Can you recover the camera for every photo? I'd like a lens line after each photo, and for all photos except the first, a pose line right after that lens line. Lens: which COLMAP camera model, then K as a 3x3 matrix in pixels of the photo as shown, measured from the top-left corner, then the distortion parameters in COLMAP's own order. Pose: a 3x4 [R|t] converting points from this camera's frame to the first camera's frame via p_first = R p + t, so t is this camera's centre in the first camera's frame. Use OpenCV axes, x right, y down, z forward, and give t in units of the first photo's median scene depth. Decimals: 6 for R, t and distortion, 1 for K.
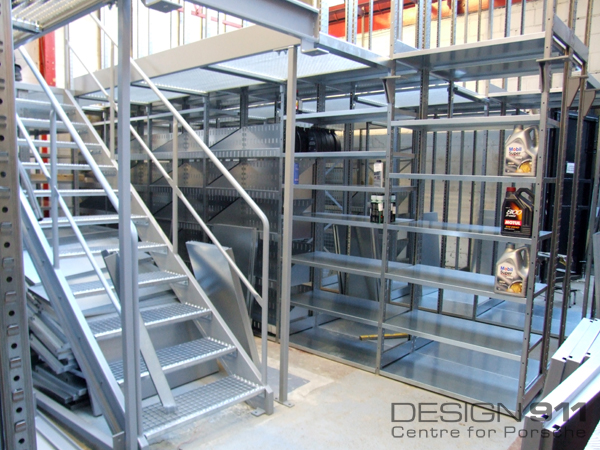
lens RADIAL K [[494.5, 0, 300.0], [0, 494.5, 225.0], [0, 0, 1]] dist [-0.162625, 0.107286]
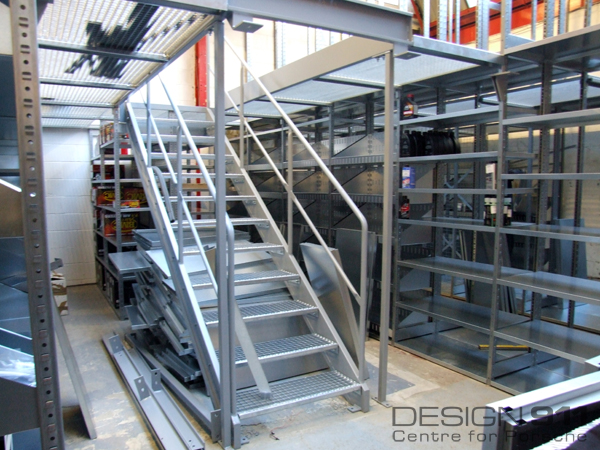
lens RADIAL K [[494.5, 0, 300.0], [0, 494.5, 225.0], [0, 0, 1]] dist [-0.162625, 0.107286]
pose [[0.942946, 0.002302, -0.332938, 0.123989], [-0.009561, 0.999751, -0.020165, 0.016158], [0.332808, 0.022197, 0.942733, -0.012718]]
